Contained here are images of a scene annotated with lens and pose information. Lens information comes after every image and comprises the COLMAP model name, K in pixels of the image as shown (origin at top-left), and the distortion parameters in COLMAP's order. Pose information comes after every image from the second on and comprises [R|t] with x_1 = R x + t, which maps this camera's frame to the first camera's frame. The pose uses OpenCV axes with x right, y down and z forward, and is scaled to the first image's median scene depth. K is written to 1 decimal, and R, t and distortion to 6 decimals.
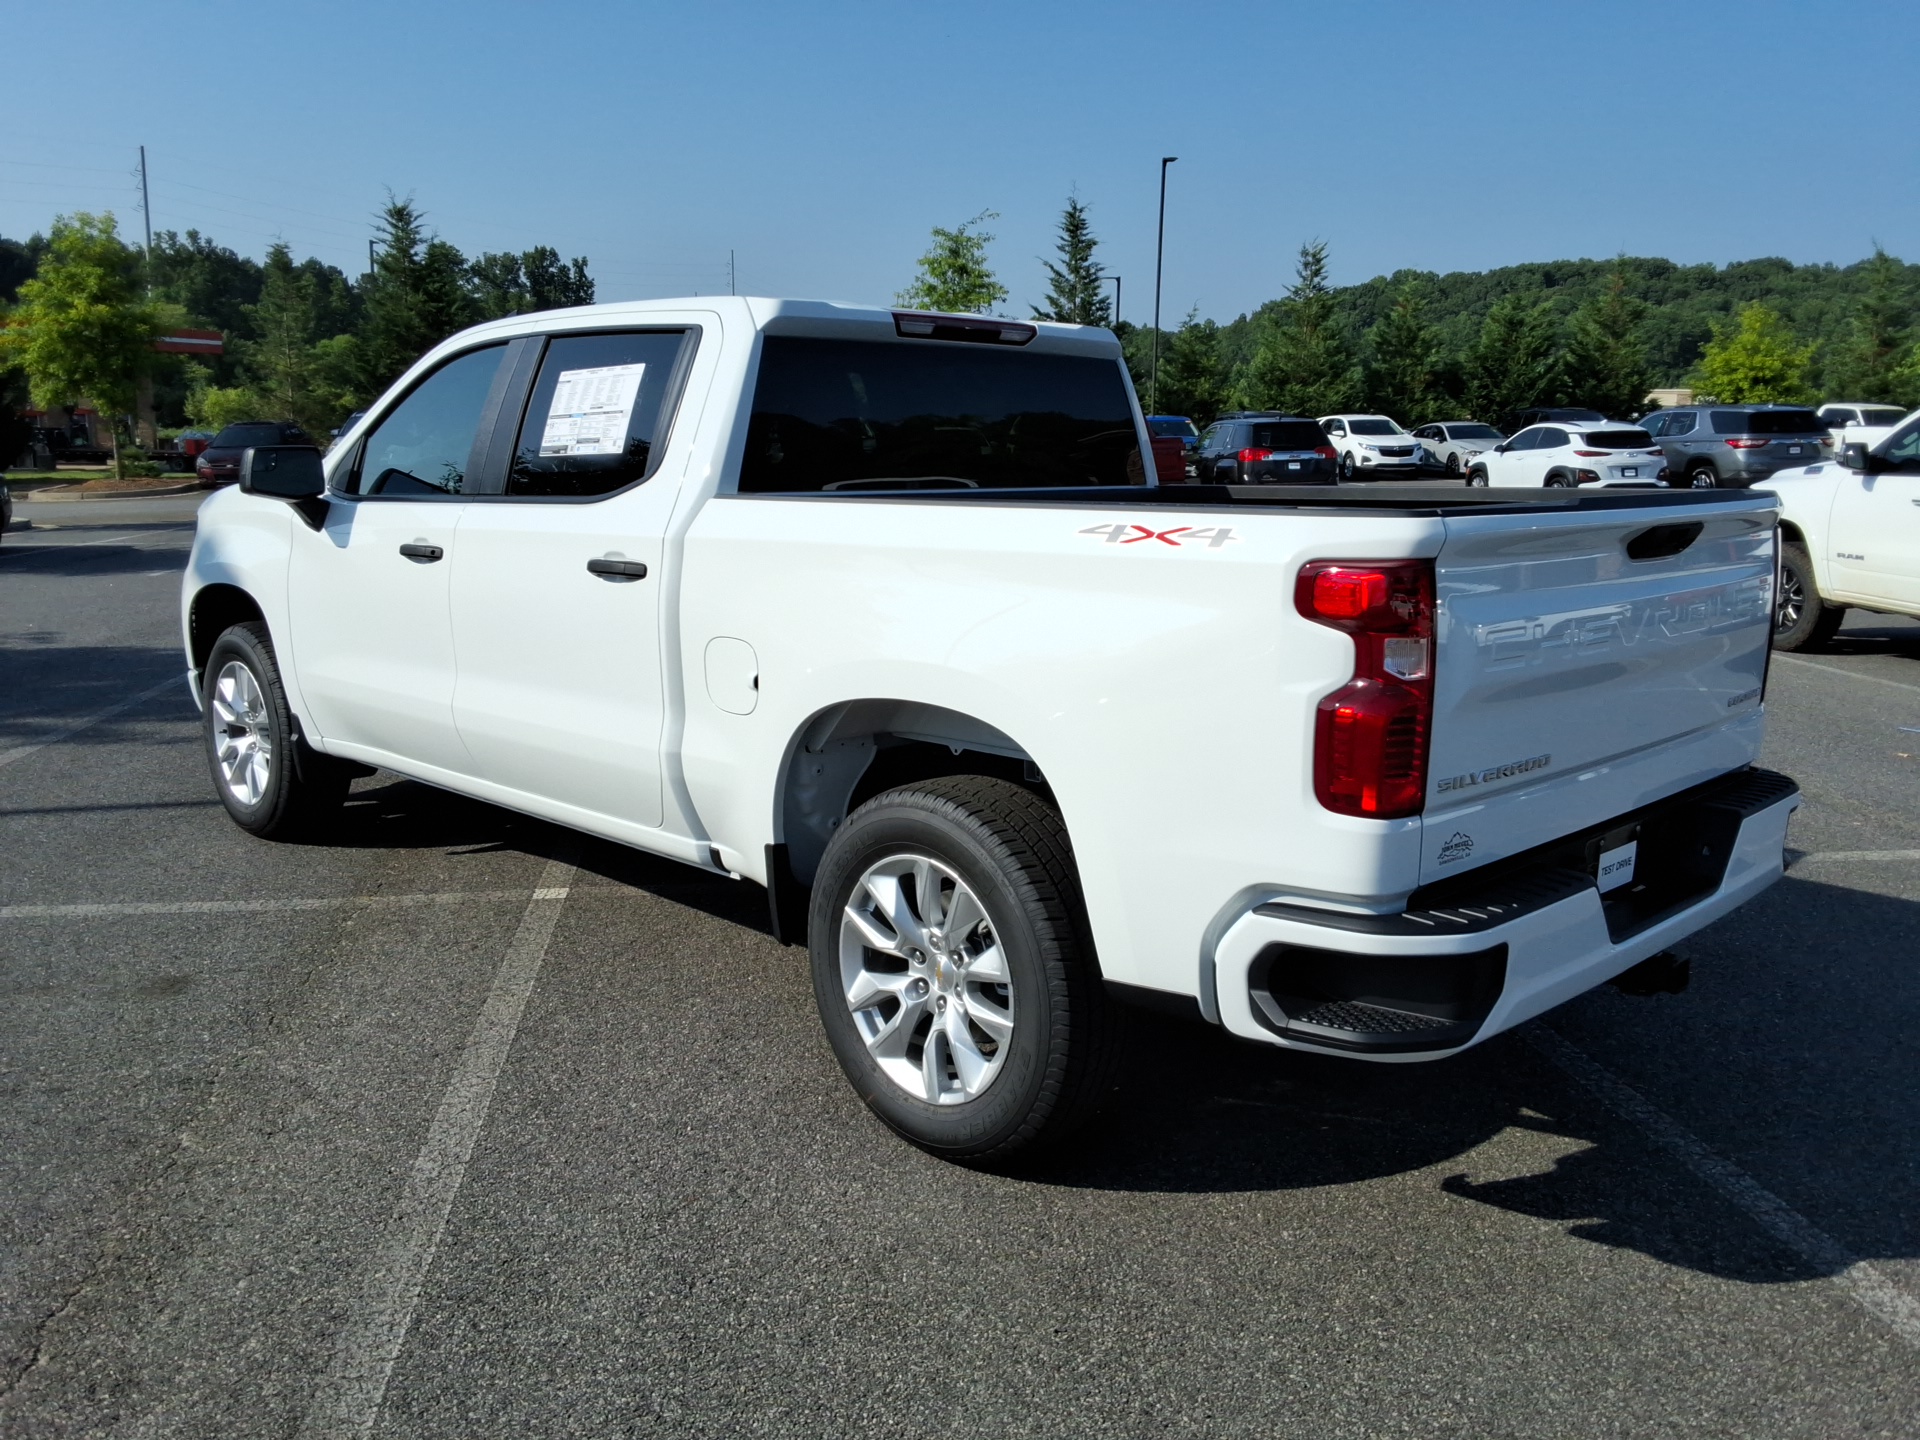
lens RADIAL K [[1551.9, 0, 990.5], [0, 1551.9, 728.0], [0, 0, 1]] dist [0.096124, -0.149949]
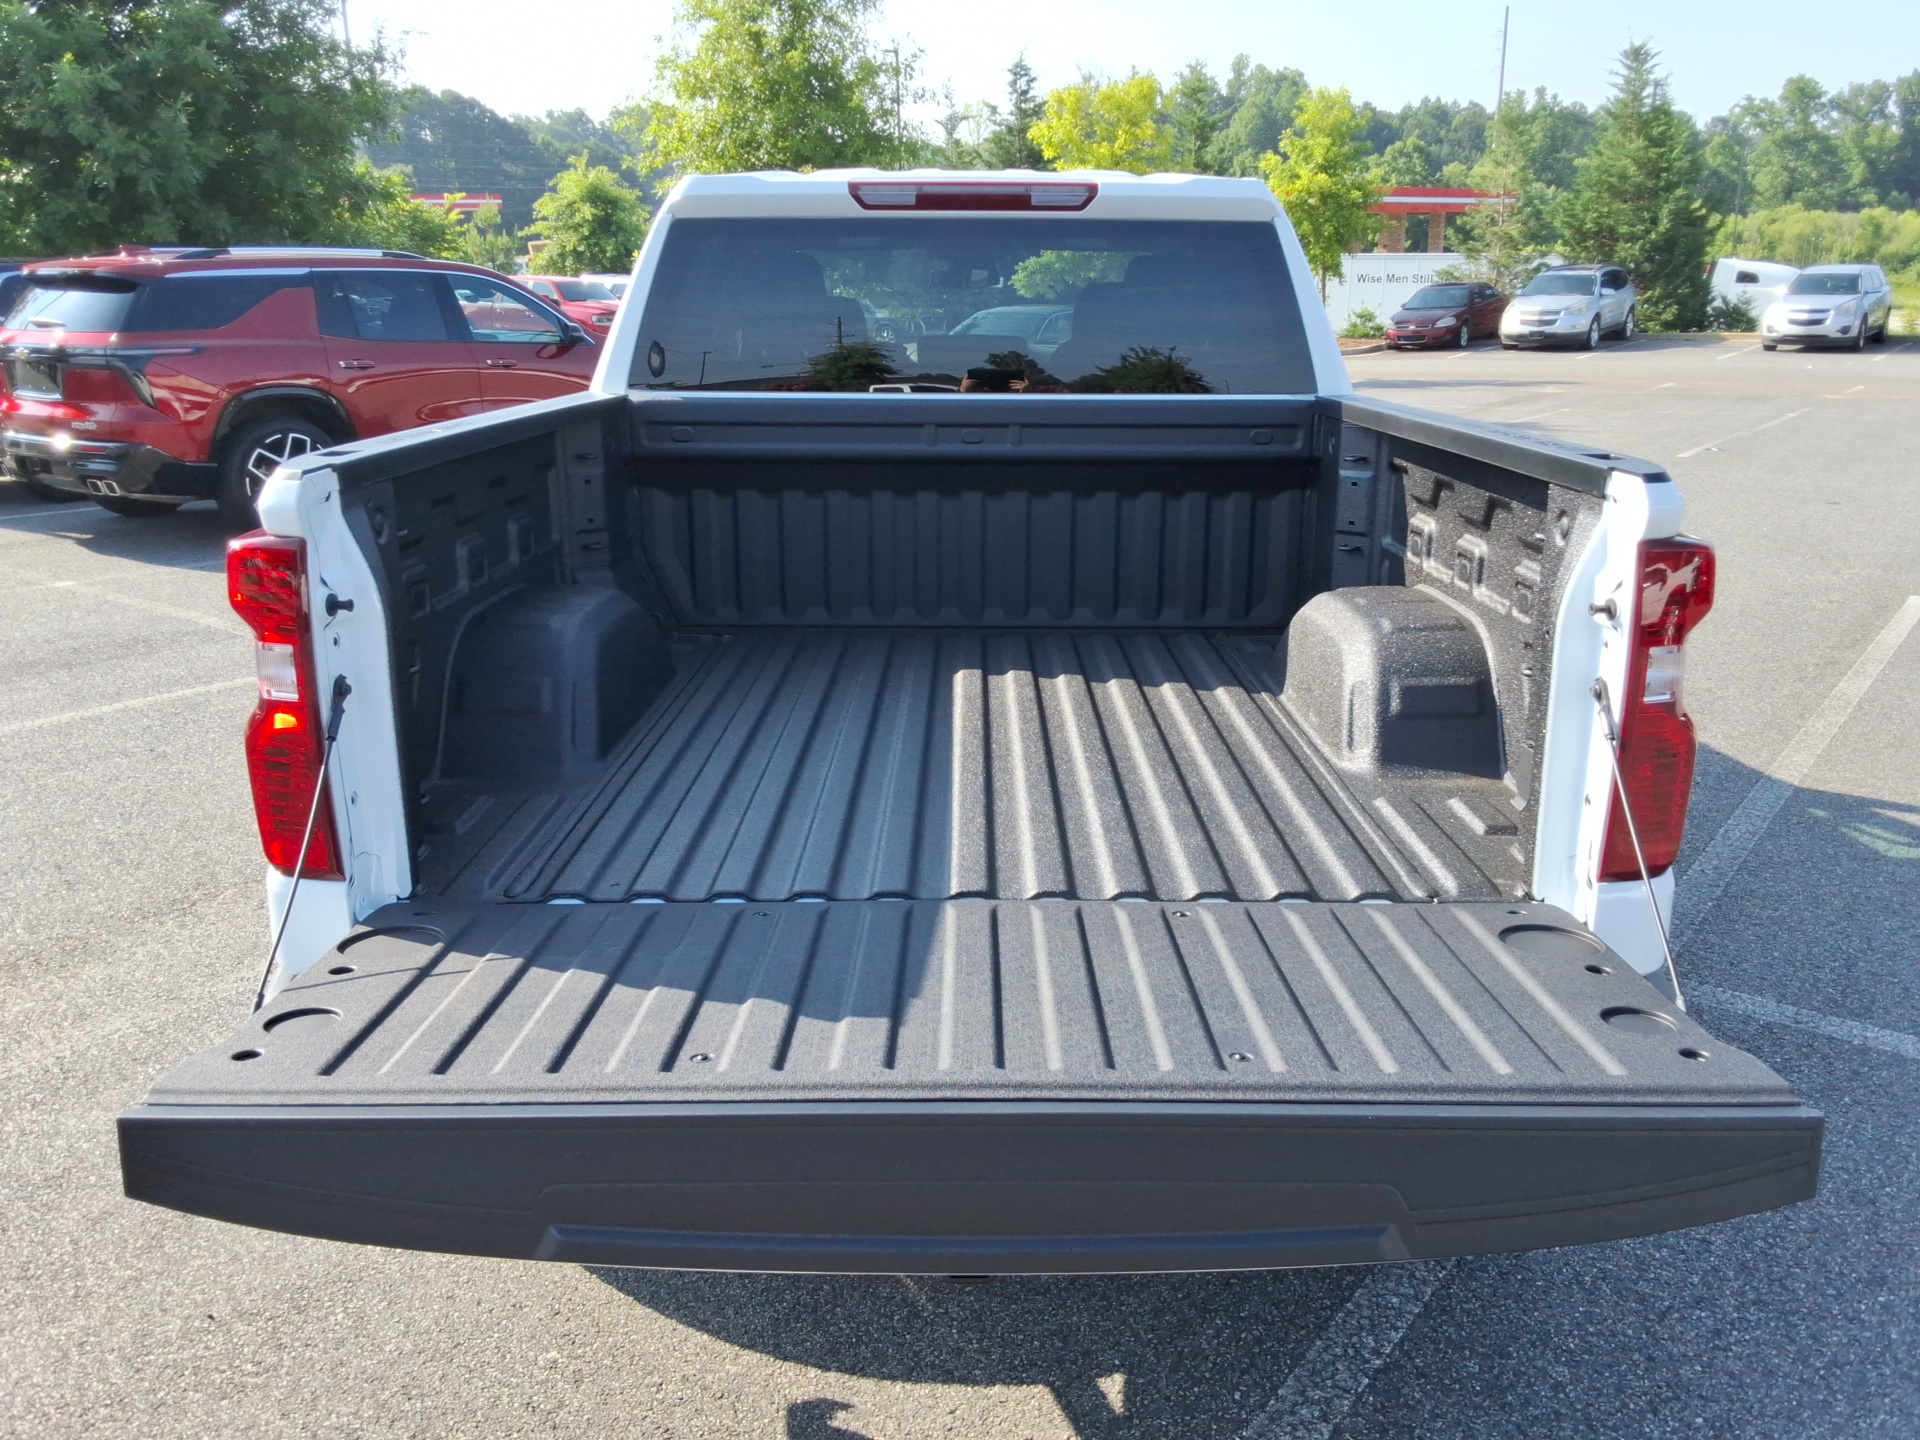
lens RADIAL K [[1551.9, 0, 976.1], [0, 1551.9, 721.8], [0, 0, 1]] dist [0.096124, -0.149949]
pose [[0.698290, 0.184414, -0.691652, 0.106462], [-0.125815, 0.982822, 0.135025, -0.016927], [0.704671, -0.007267, 0.709497, 0.073735]]
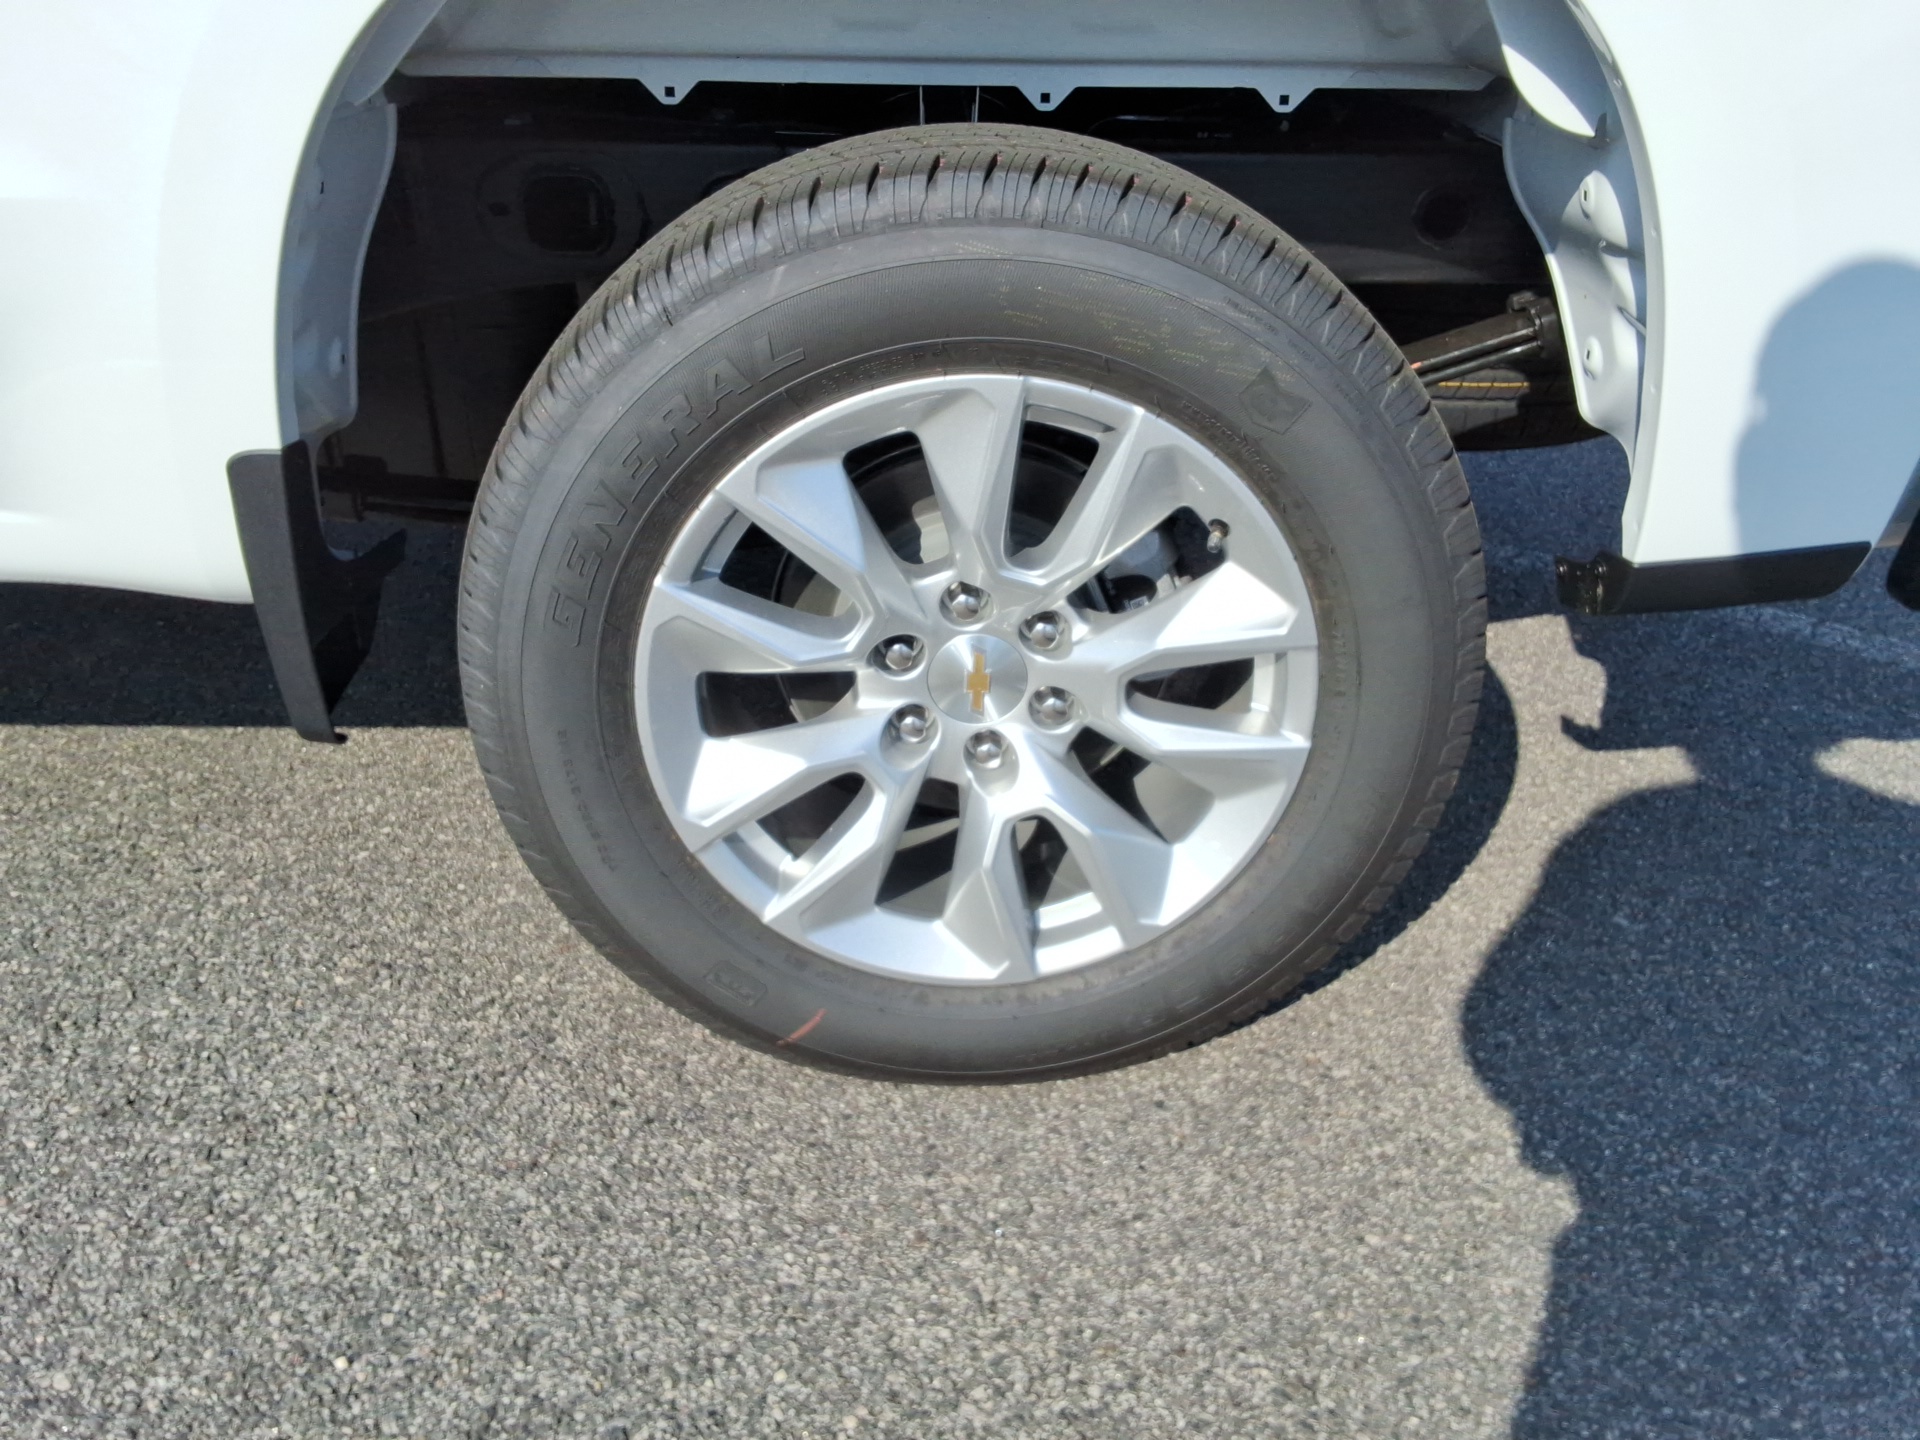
lens RADIAL K [[1551.9, 0, 965.4], [0, 1551.9, 740.4], [0, 0, 1]] dist [0.096124, -0.149949]
pose [[0.688863, -0.334238, 0.643236, -0.039298], [0.105852, 0.924224, 0.366885, 0.004198], [-0.717122, -0.184646, 0.672043, 0.101846]]
